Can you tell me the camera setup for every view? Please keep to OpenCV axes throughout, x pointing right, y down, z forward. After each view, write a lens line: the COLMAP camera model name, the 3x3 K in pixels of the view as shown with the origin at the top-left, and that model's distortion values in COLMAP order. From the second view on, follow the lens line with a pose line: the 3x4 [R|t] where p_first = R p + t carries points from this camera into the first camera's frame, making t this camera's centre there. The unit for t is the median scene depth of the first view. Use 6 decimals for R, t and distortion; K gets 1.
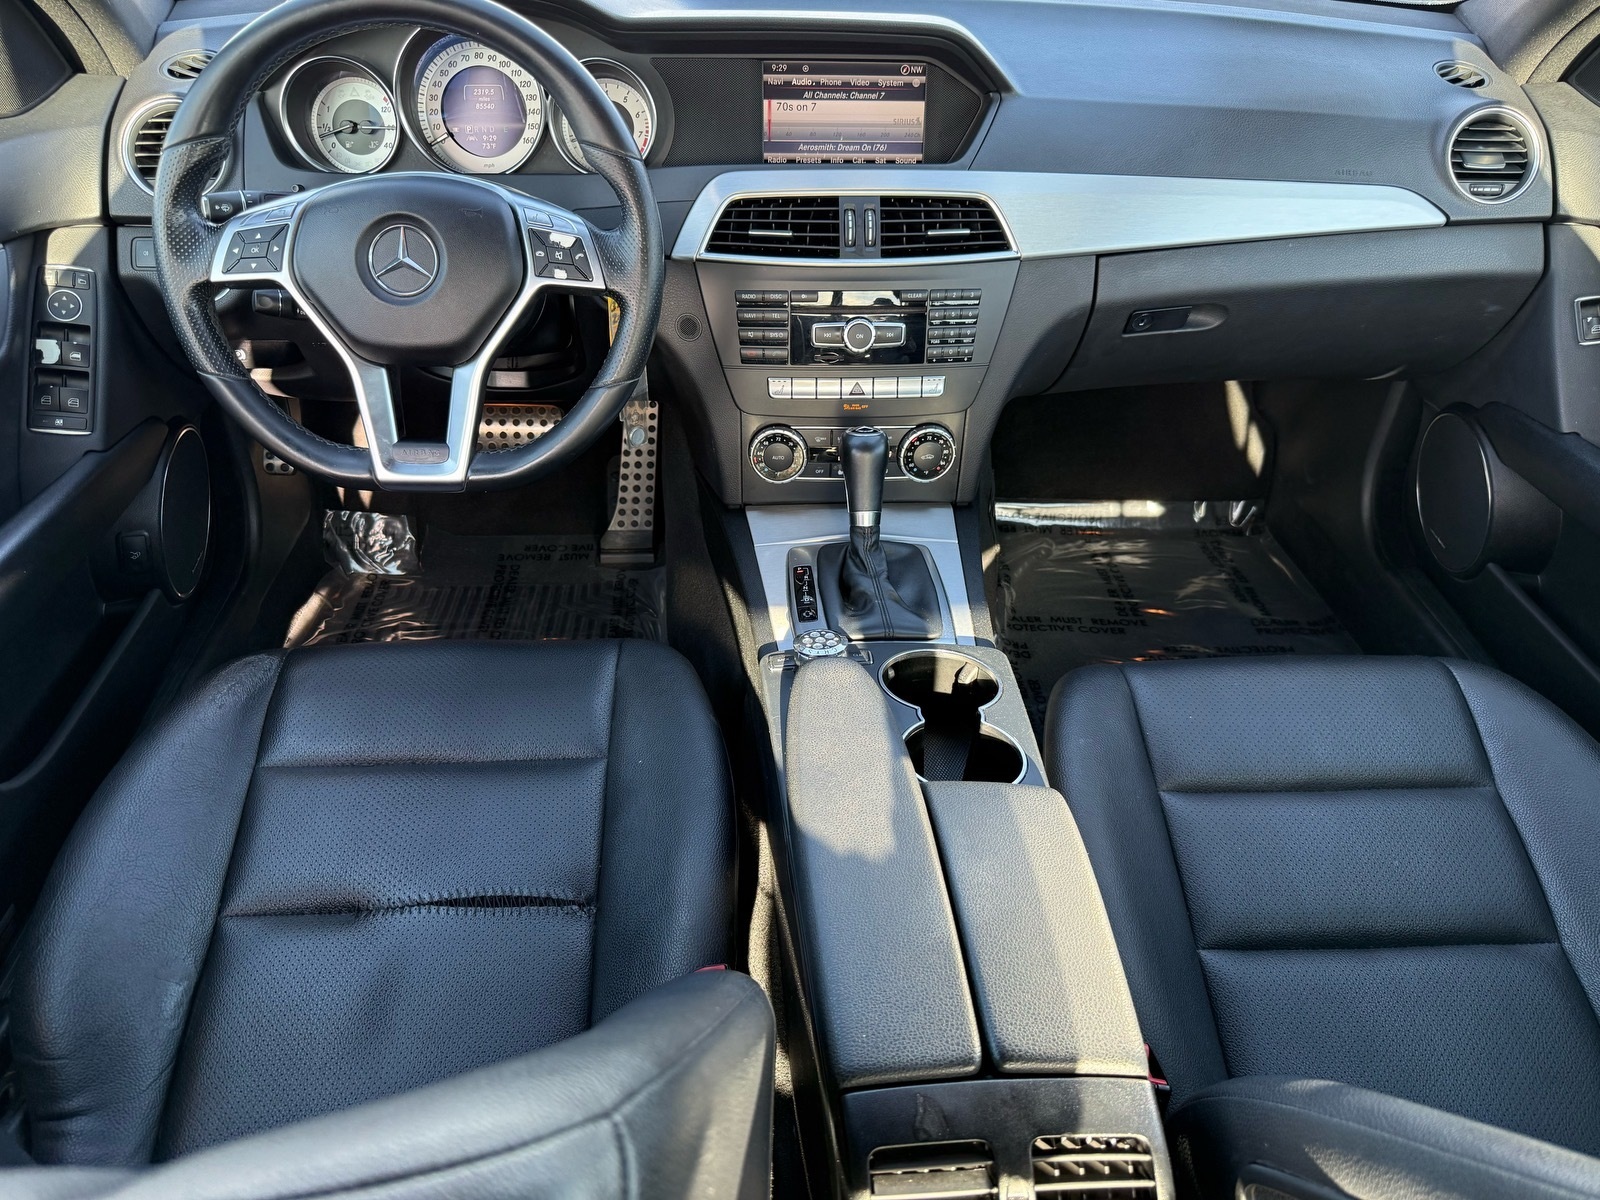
lens RADIAL K [[1154.5, 0, 791.3], [0, 1154.5, 625.9], [0, 0, 1]] dist [0.050985, -0.089826]
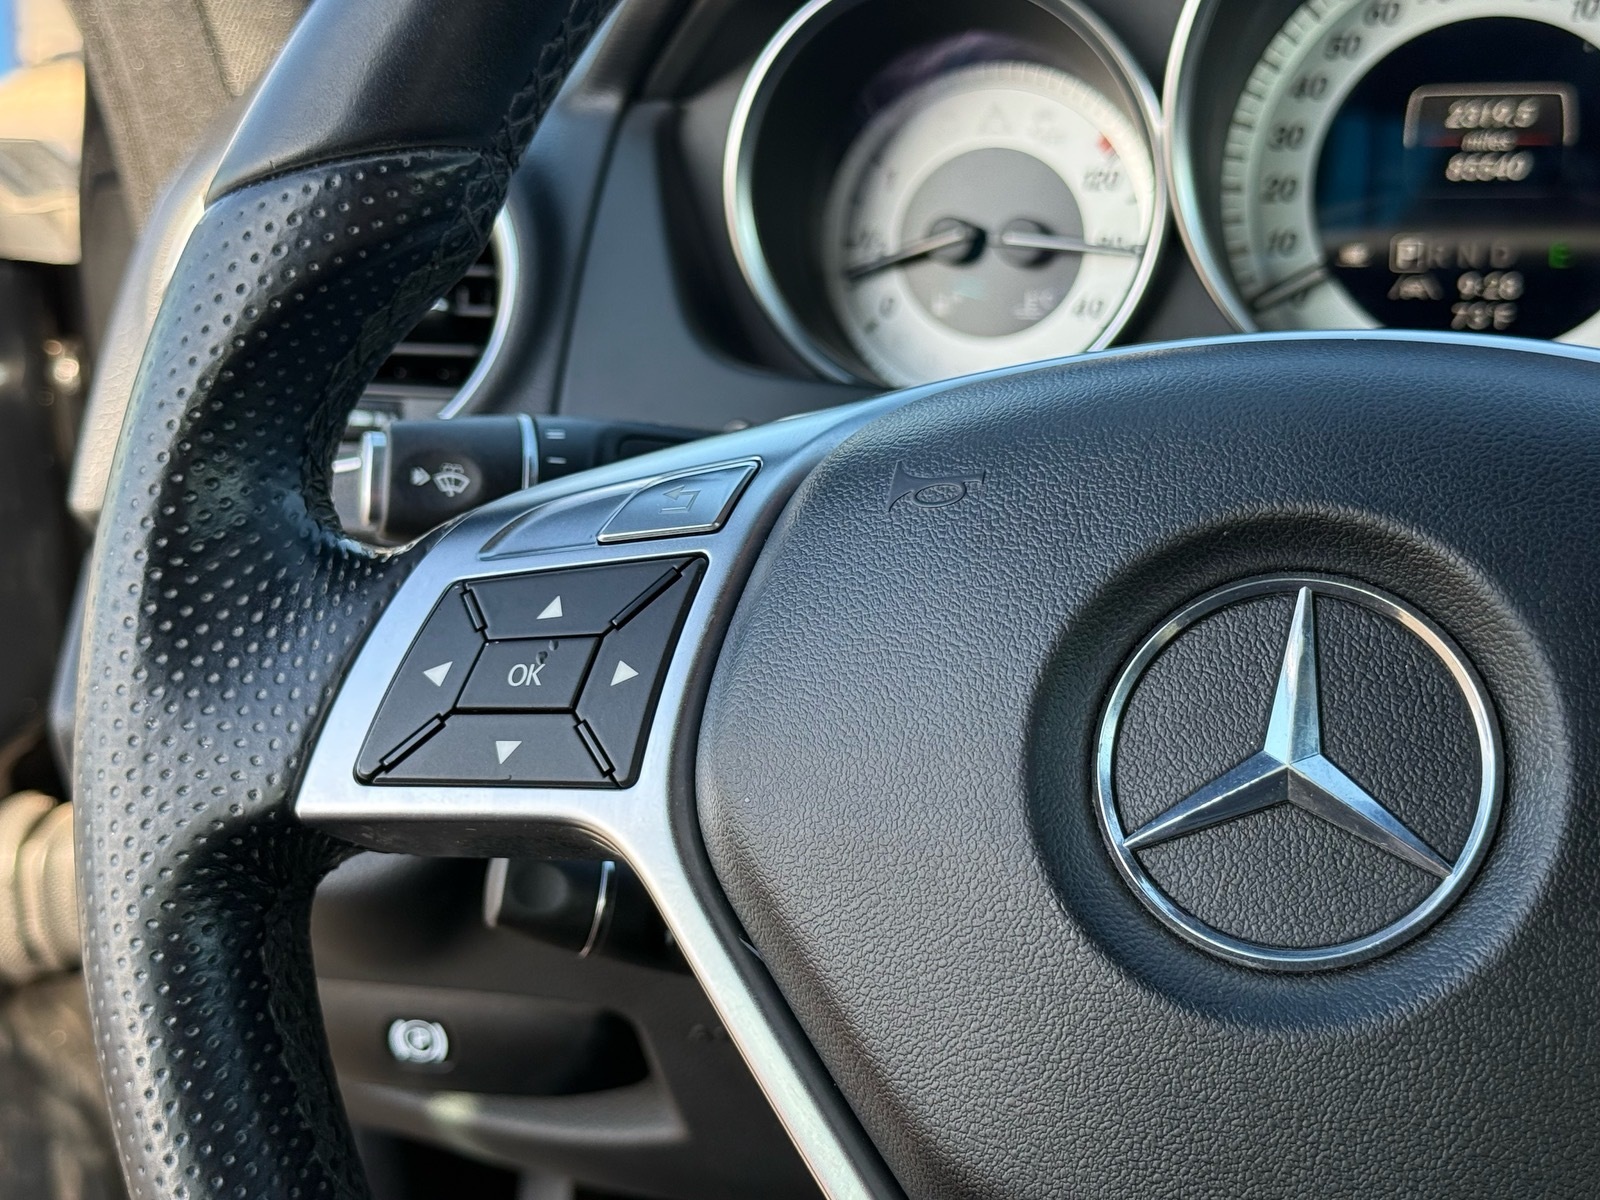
lens RADIAL K [[2590.1, 0, 781.0], [0, 2590.1, 626.2], [0, 0, 1]] dist [0.145019, 0.000000]
pose [[0.943693, 0.045250, -0.327713, -0.223023], [-0.151275, 0.939993, -0.305825, -0.161378], [0.294209, 0.338180, 0.893910, 0.494310]]
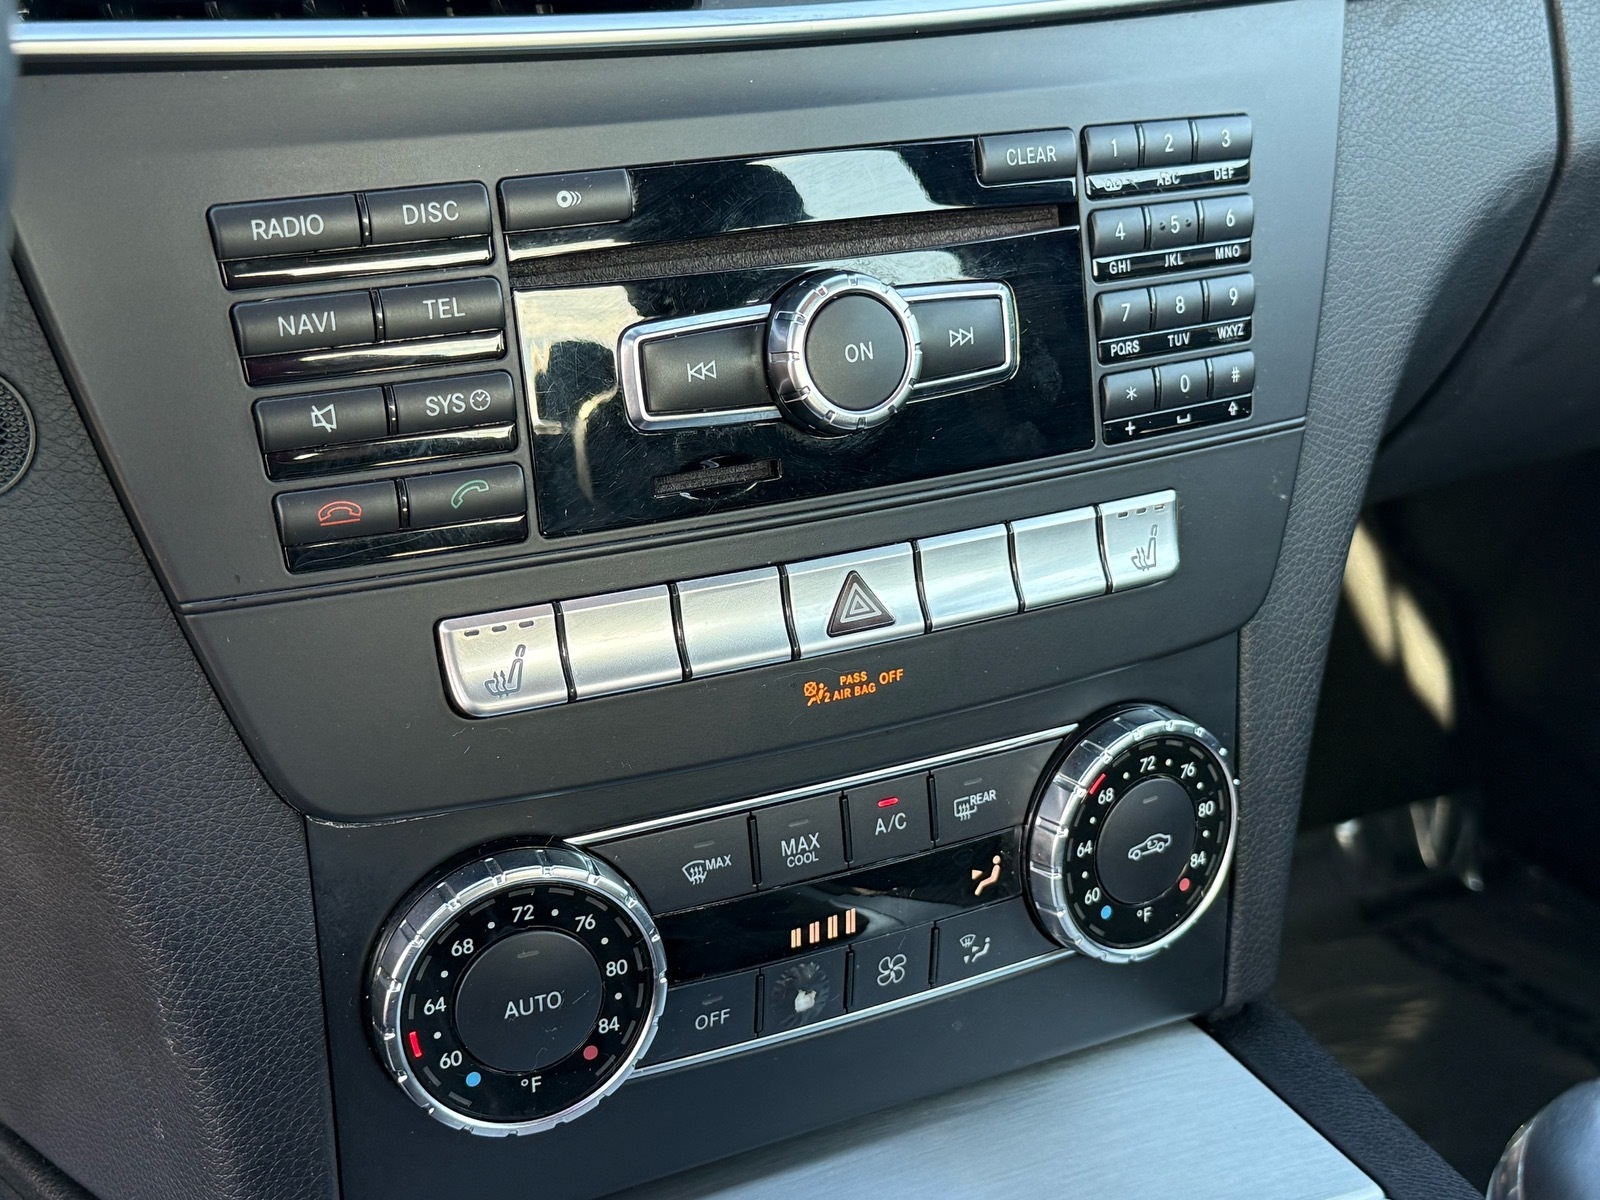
lens RADIAL K [[2248.2, 0, 811.8], [0, 2248.2, 591.1], [0, 0, 1]] dist [0.121684, 0.000000]
pose [[0.899062, -0.159672, 0.407666, -0.118495], [0.254780, 0.948035, -0.190569, -0.129382], [-0.356053, 0.275199, 0.893024, 0.630261]]
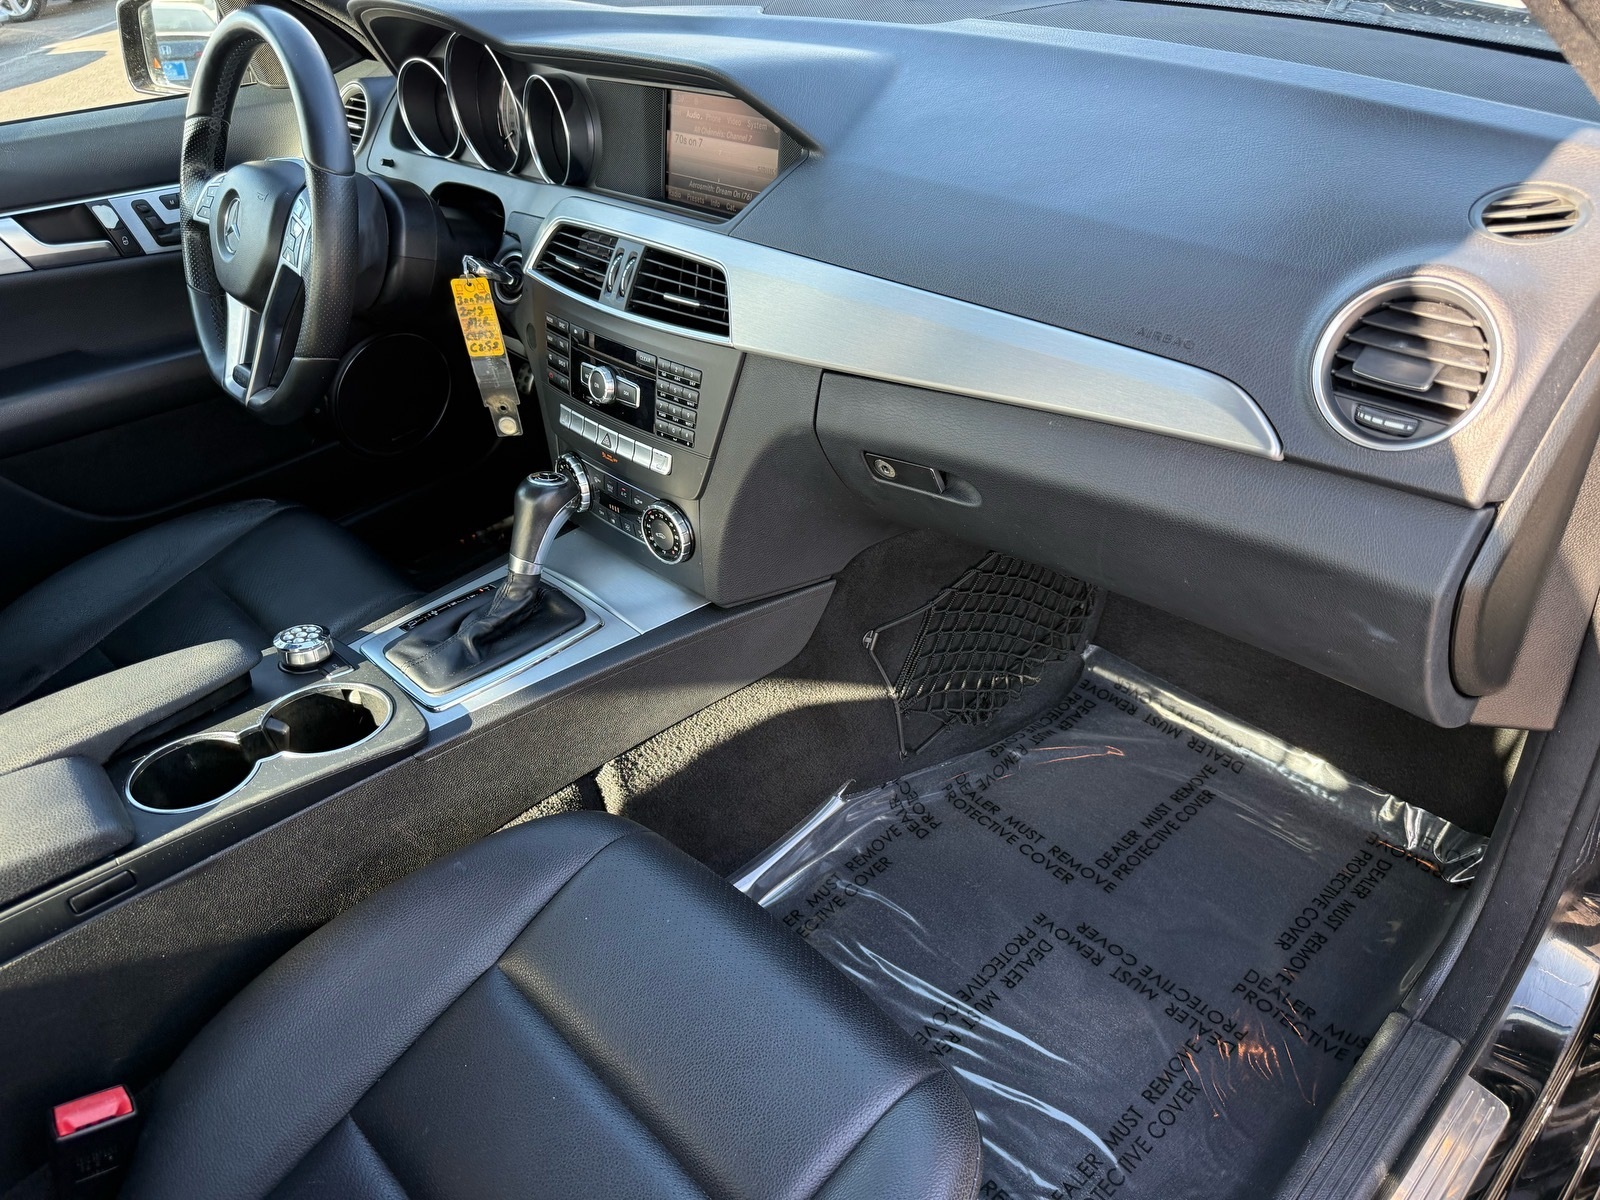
lens RADIAL K [[1154.5, 0, 799.0], [0, 1154.5, 610.3], [0, 0, 1]] dist [0.050985, -0.089826]
pose [[0.650468, 0.382381, -0.656259, 0.826546], [-0.378109, 0.912378, 0.156841, -0.283717], [0.658729, 0.146118, 0.738055, 0.426668]]
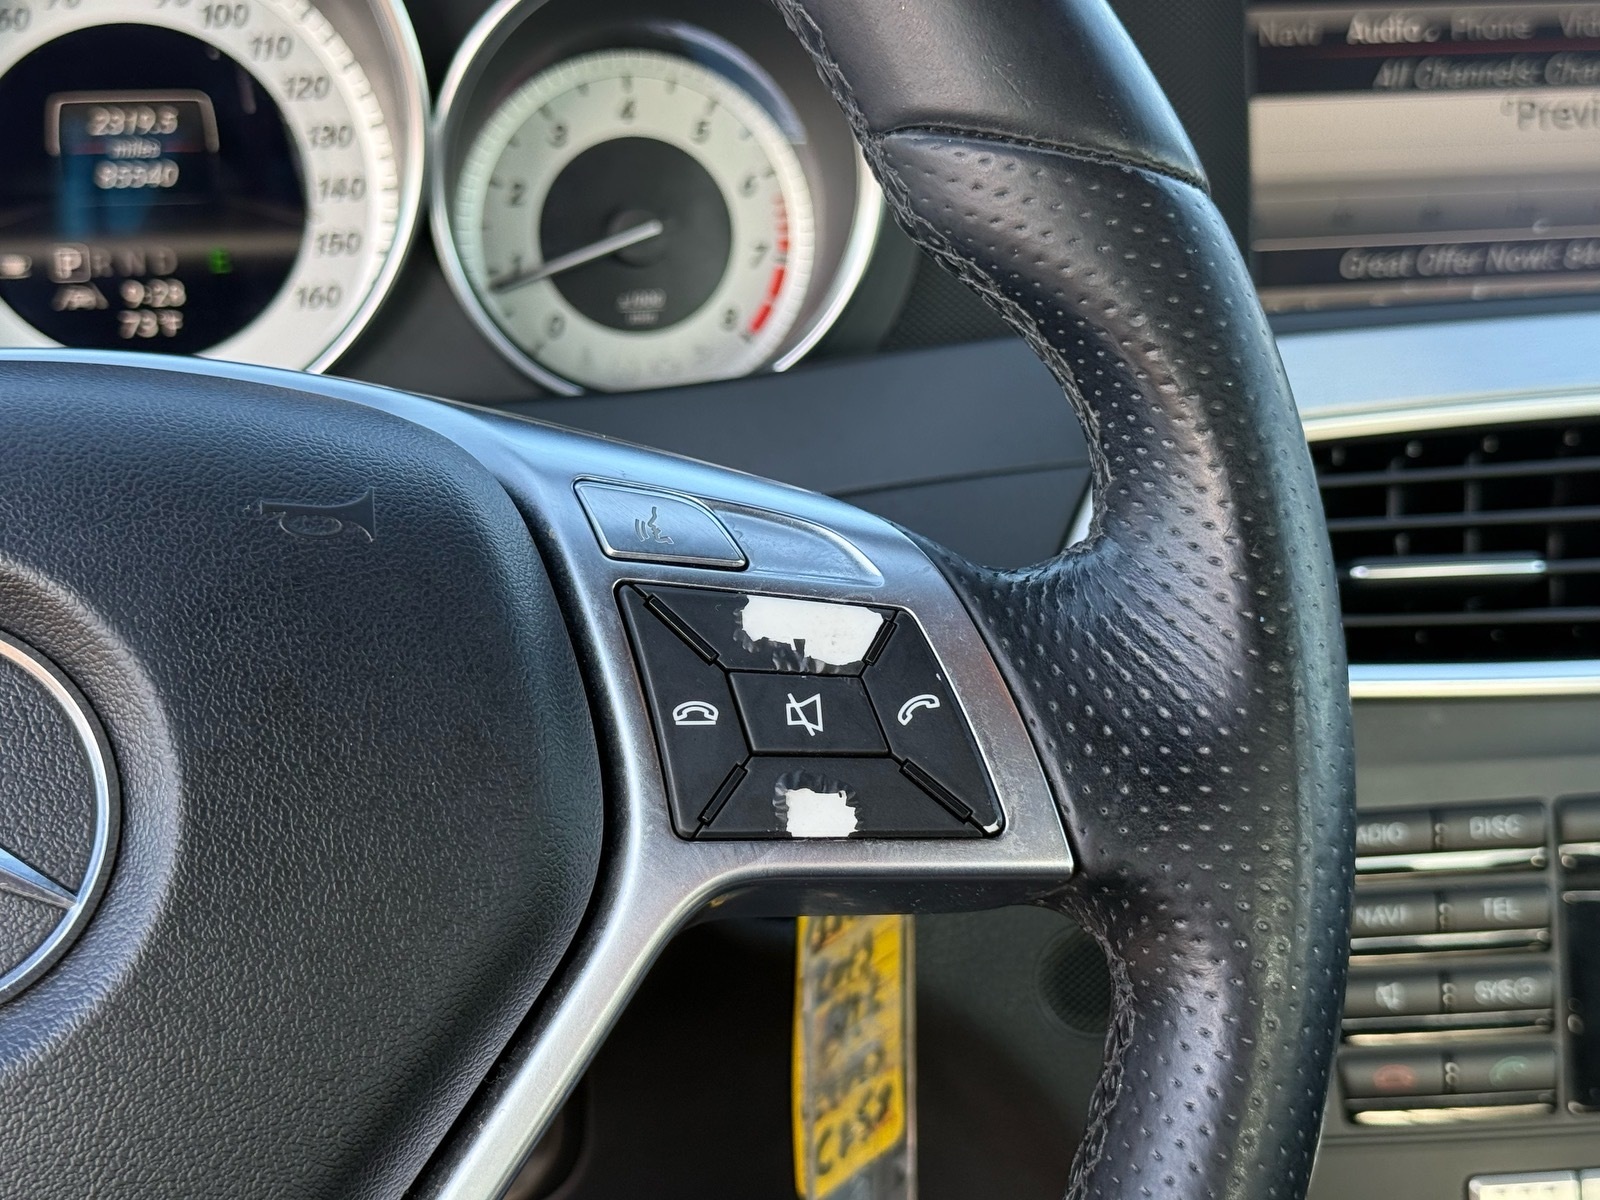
lens RADIAL K [[2590.1, 0, 796.1], [0, 2590.1, 623.0], [0, 0, 1]] dist [0.145019, 0.000000]
pose [[0.991500, -0.061256, 0.114785, -0.199122], [0.095273, 0.942644, -0.319915, -0.165936], [-0.088604, 0.328131, 0.940467, 0.500685]]
